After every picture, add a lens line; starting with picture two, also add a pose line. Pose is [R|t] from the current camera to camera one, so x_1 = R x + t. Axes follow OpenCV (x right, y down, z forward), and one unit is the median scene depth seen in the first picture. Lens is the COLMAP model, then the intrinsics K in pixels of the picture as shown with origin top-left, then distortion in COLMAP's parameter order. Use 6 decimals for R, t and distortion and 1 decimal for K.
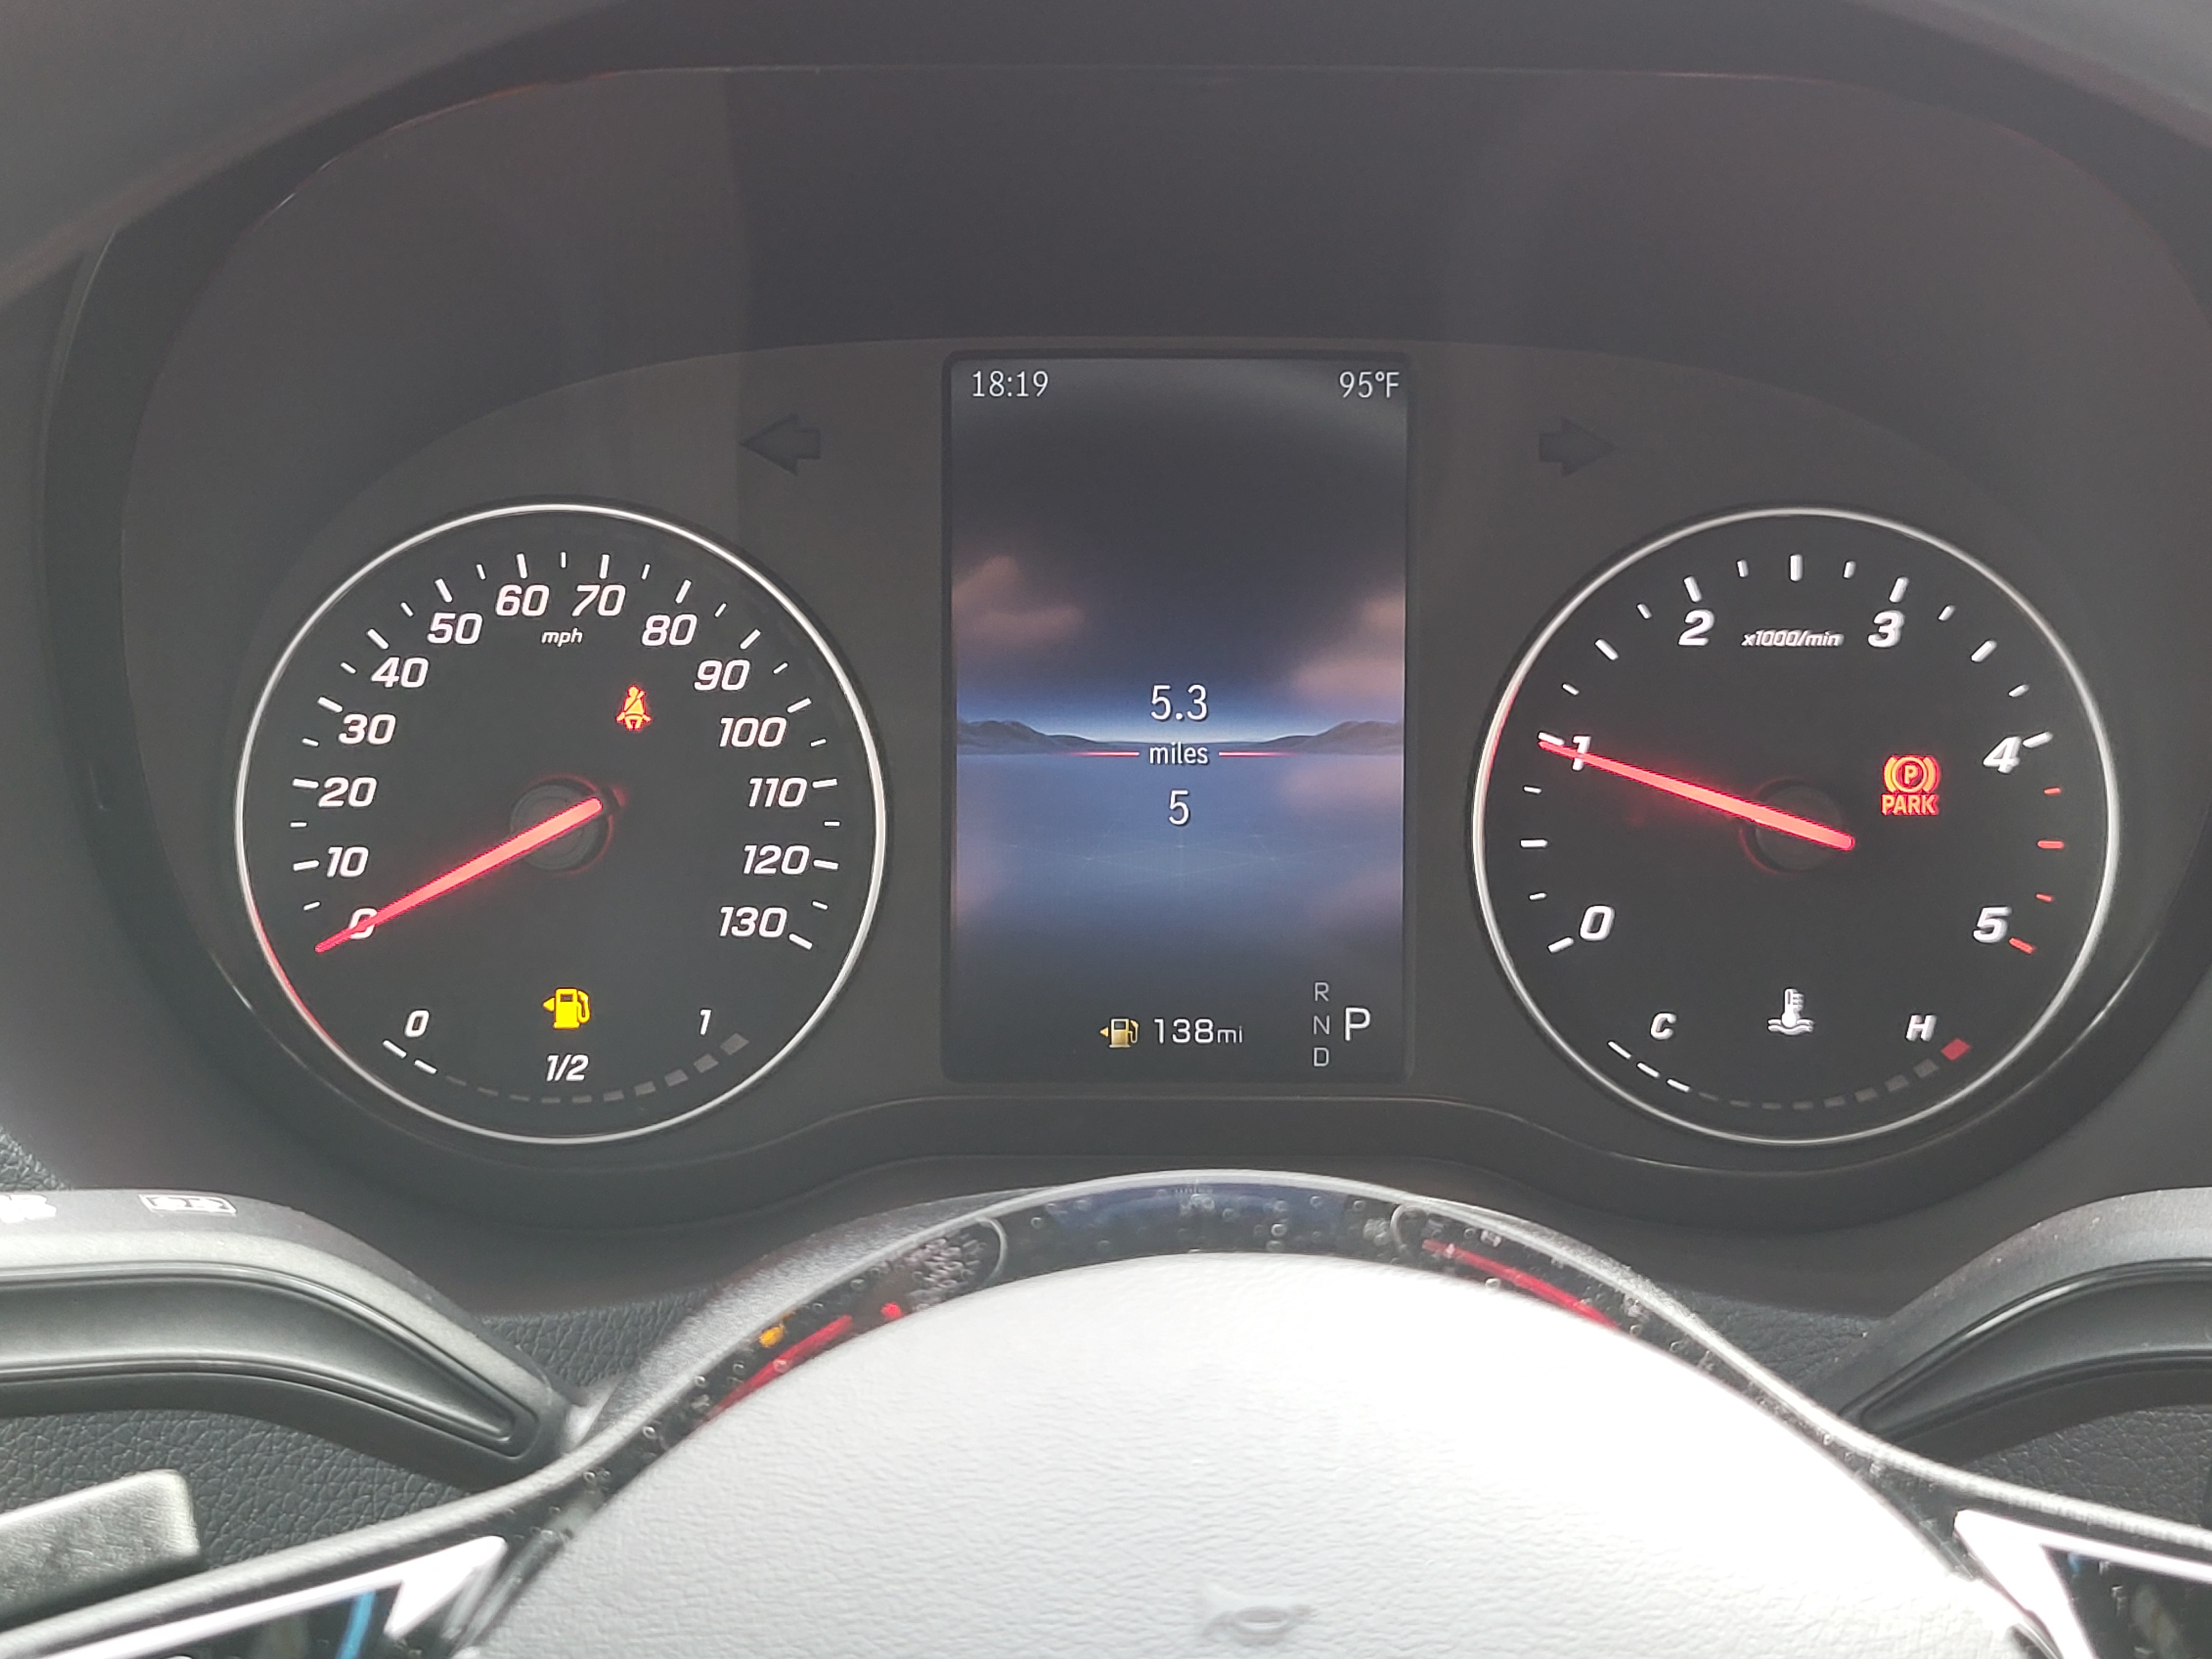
lens RADIAL K [[1719.8, 0, 1100.2], [0, 1719.8, 829.7], [0, 0, 1]] dist [0.025490, 0.007563]
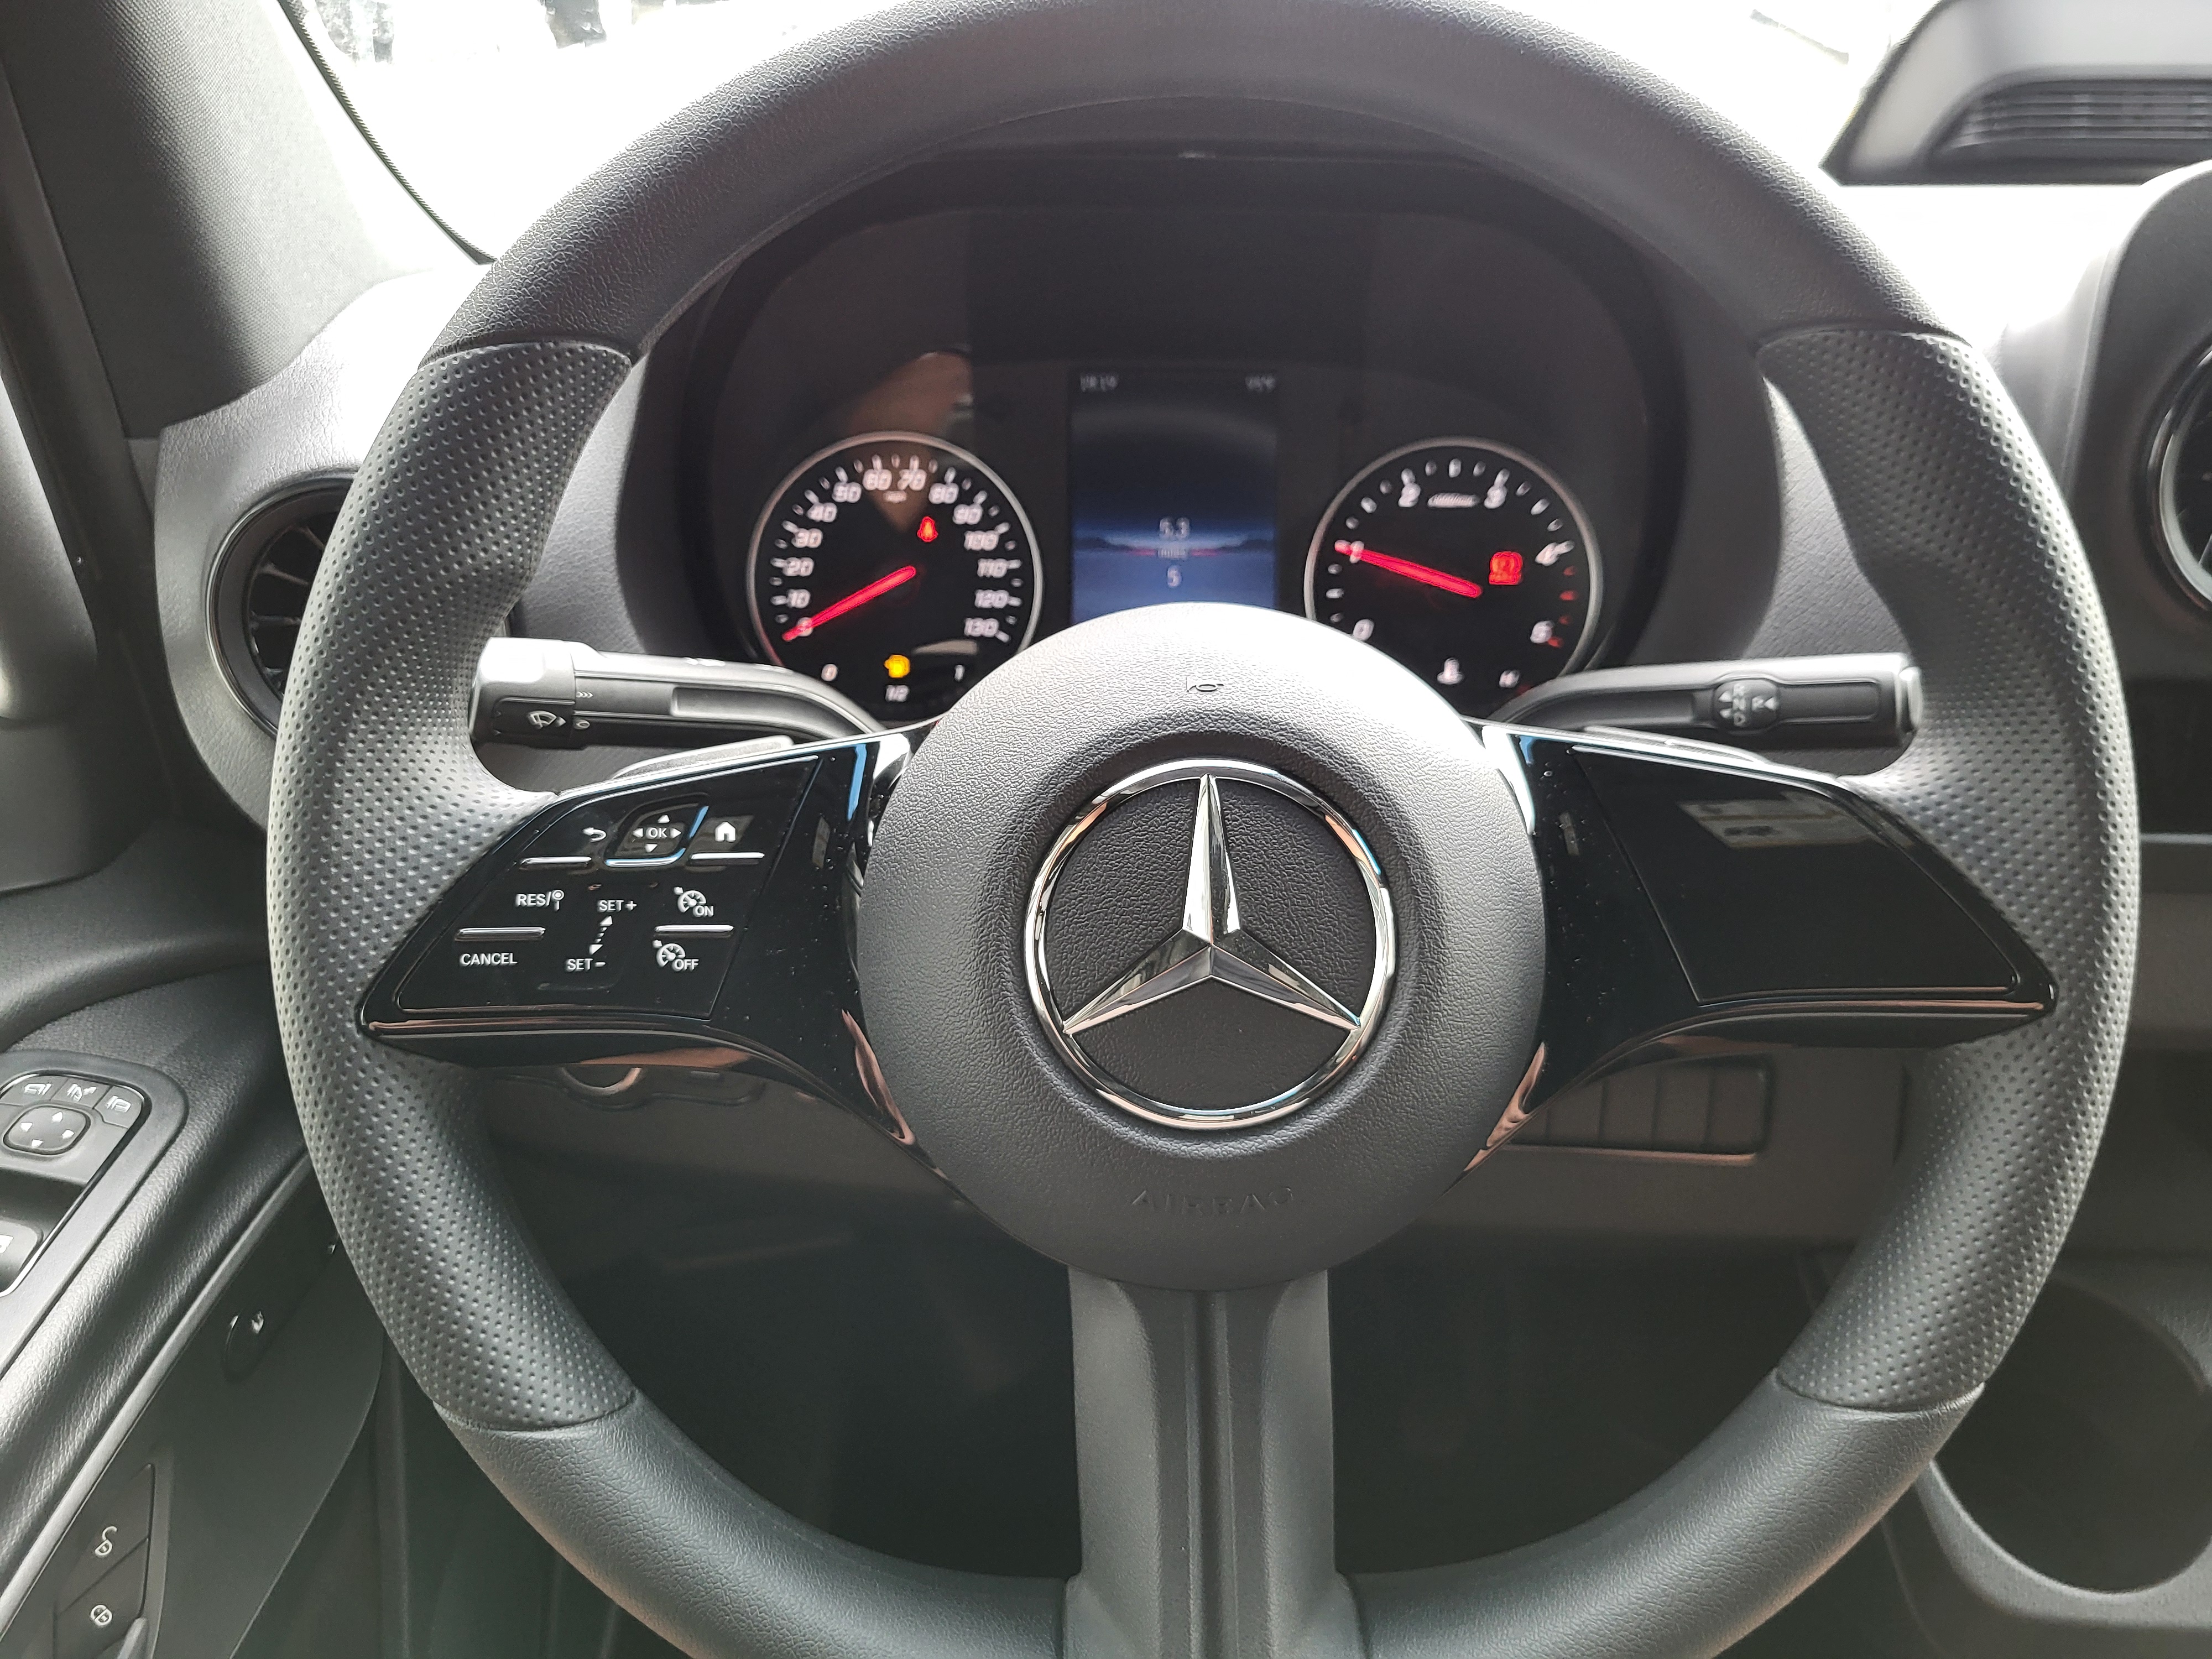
lens RADIAL K [[1719.8, 0, 1094.3], [0, 1719.8, 838.7], [0, 0, 1]] dist [0.025490, 0.007563]
pose [[0.999977, 0.006784, 0.000210, -0.054650], [-0.006779, 0.996858, 0.078919, 0.148987], [0.000326, -0.078918, 0.996881, -1.230548]]
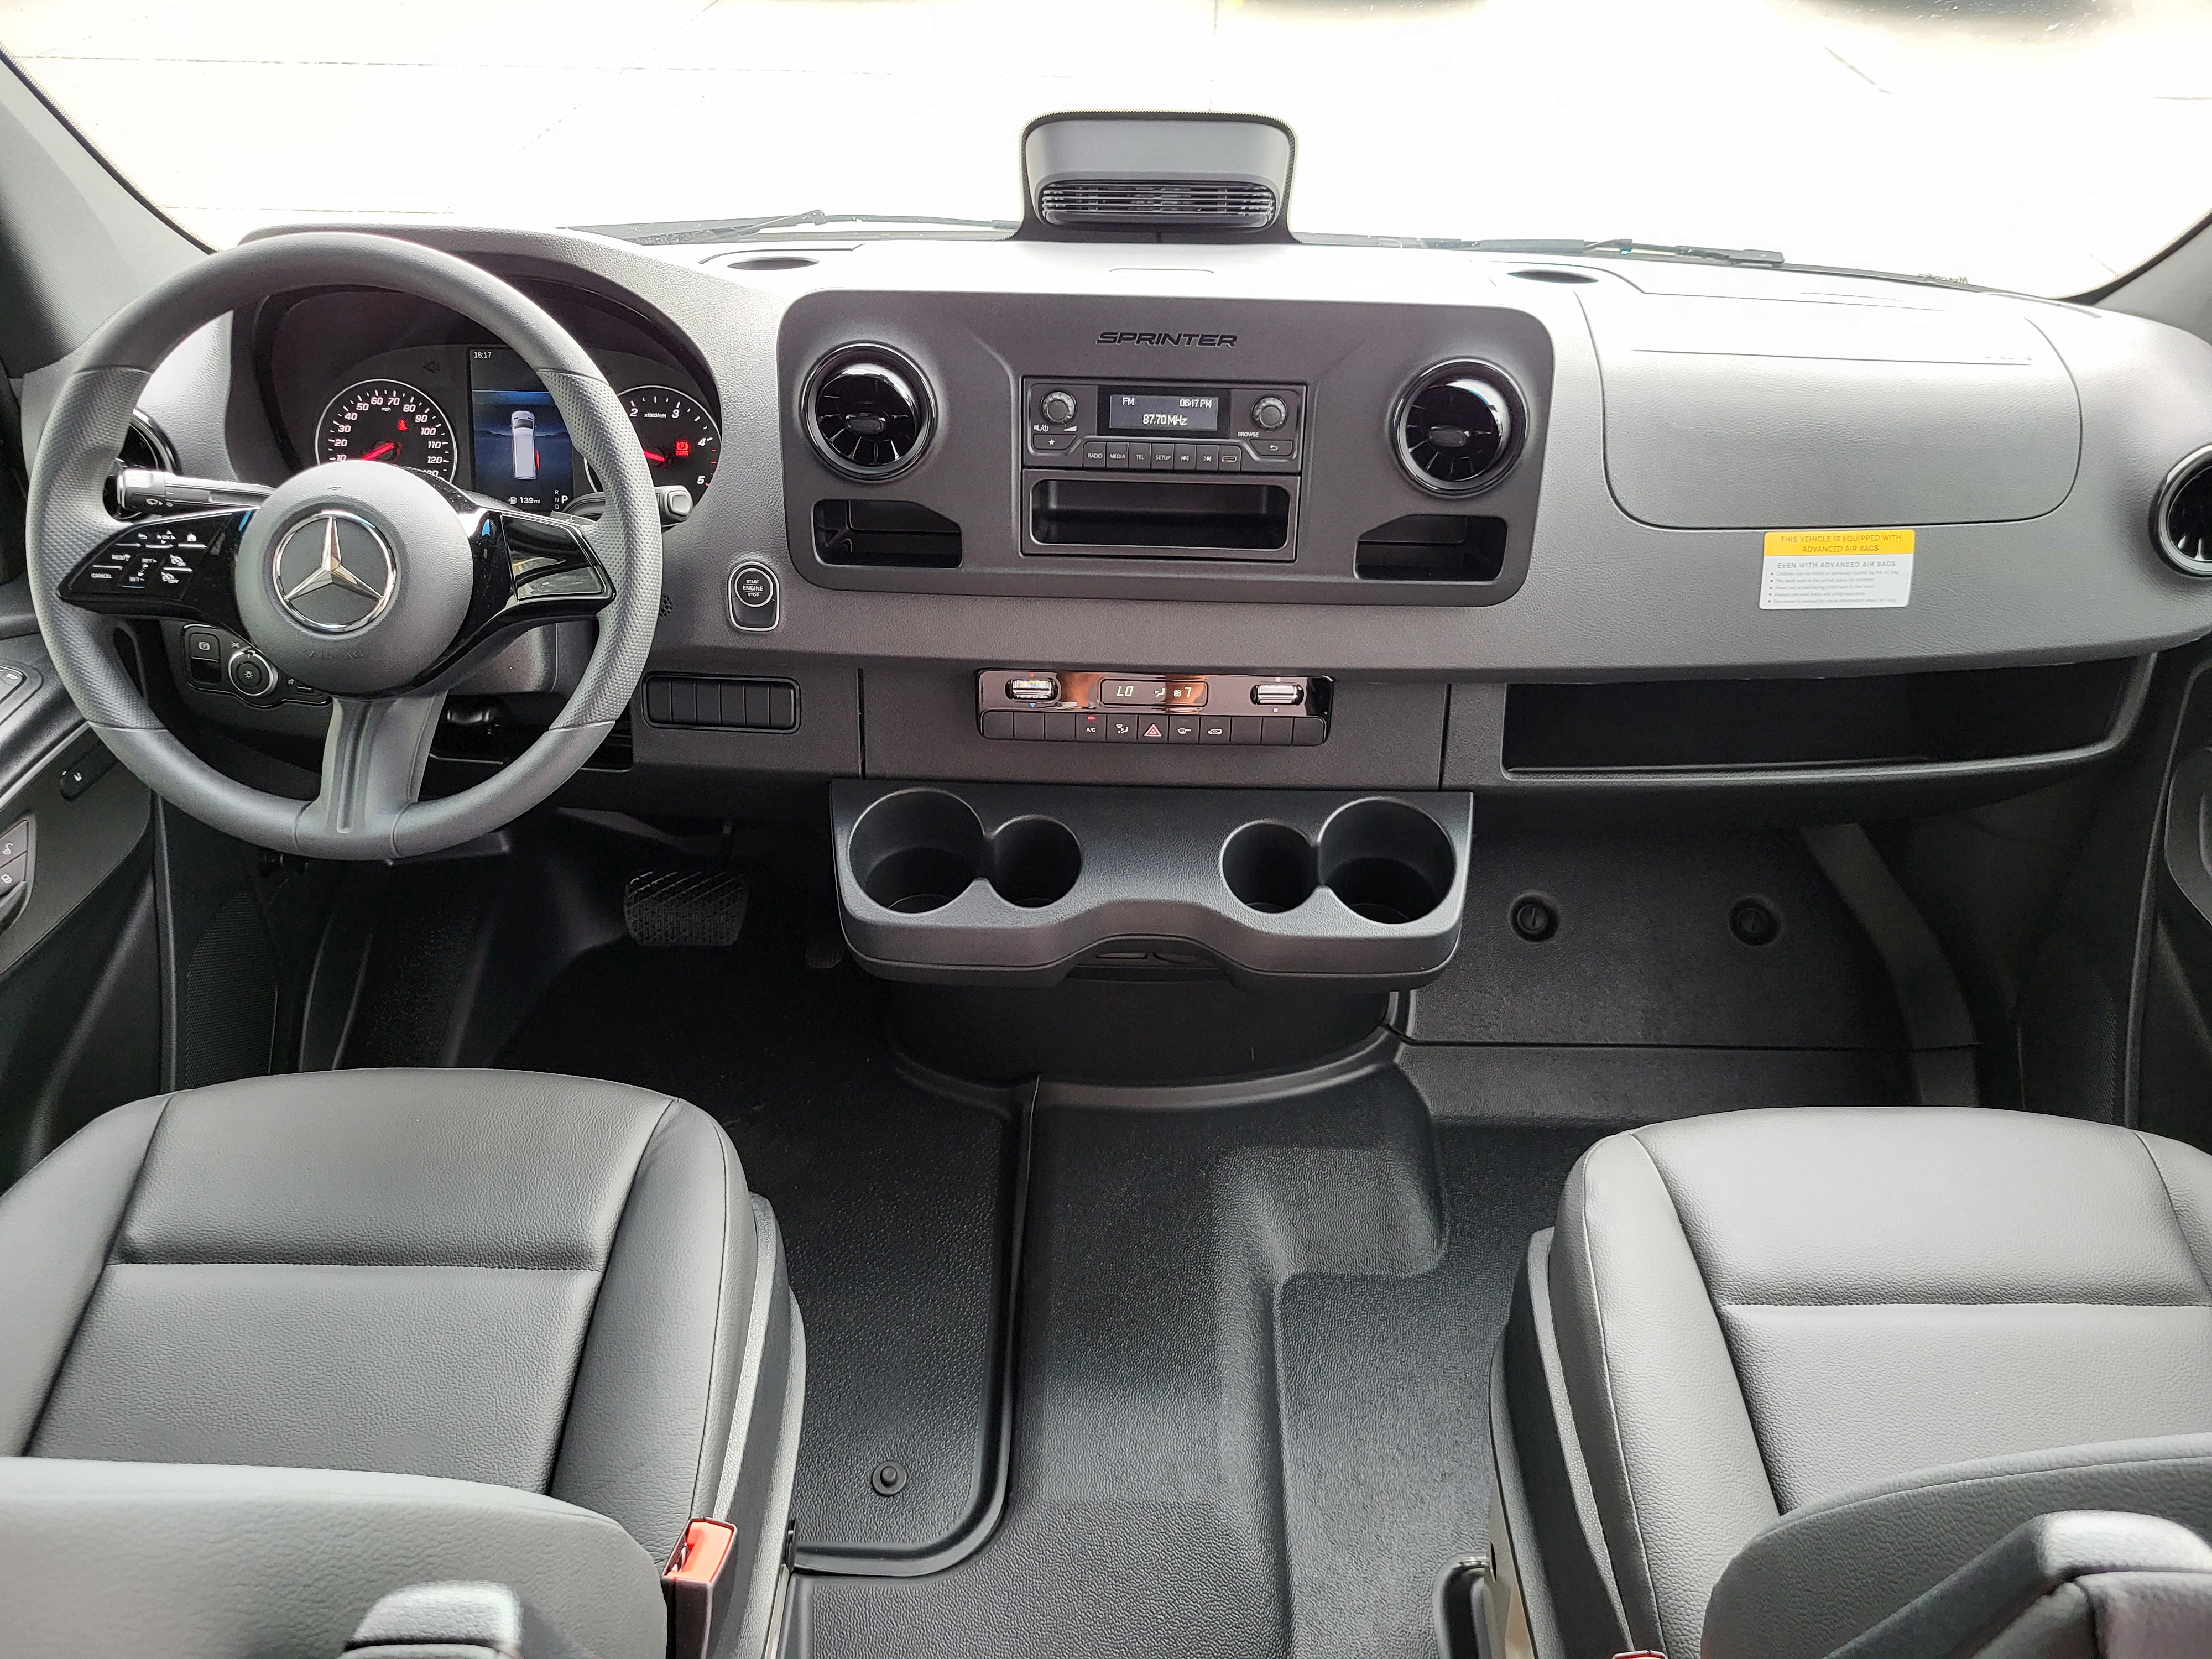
lens RADIAL K [[1719.8, 0, 1104.0], [0, 1719.8, 834.3], [0, 0, 1]] dist [0.025490, 0.007563]
pose [[0.999698, 0.020552, -0.013468, 1.677382], [-0.018319, 0.988681, 0.148913, 0.285063], [0.016376, -0.148621, 0.988759, -3.675979]]
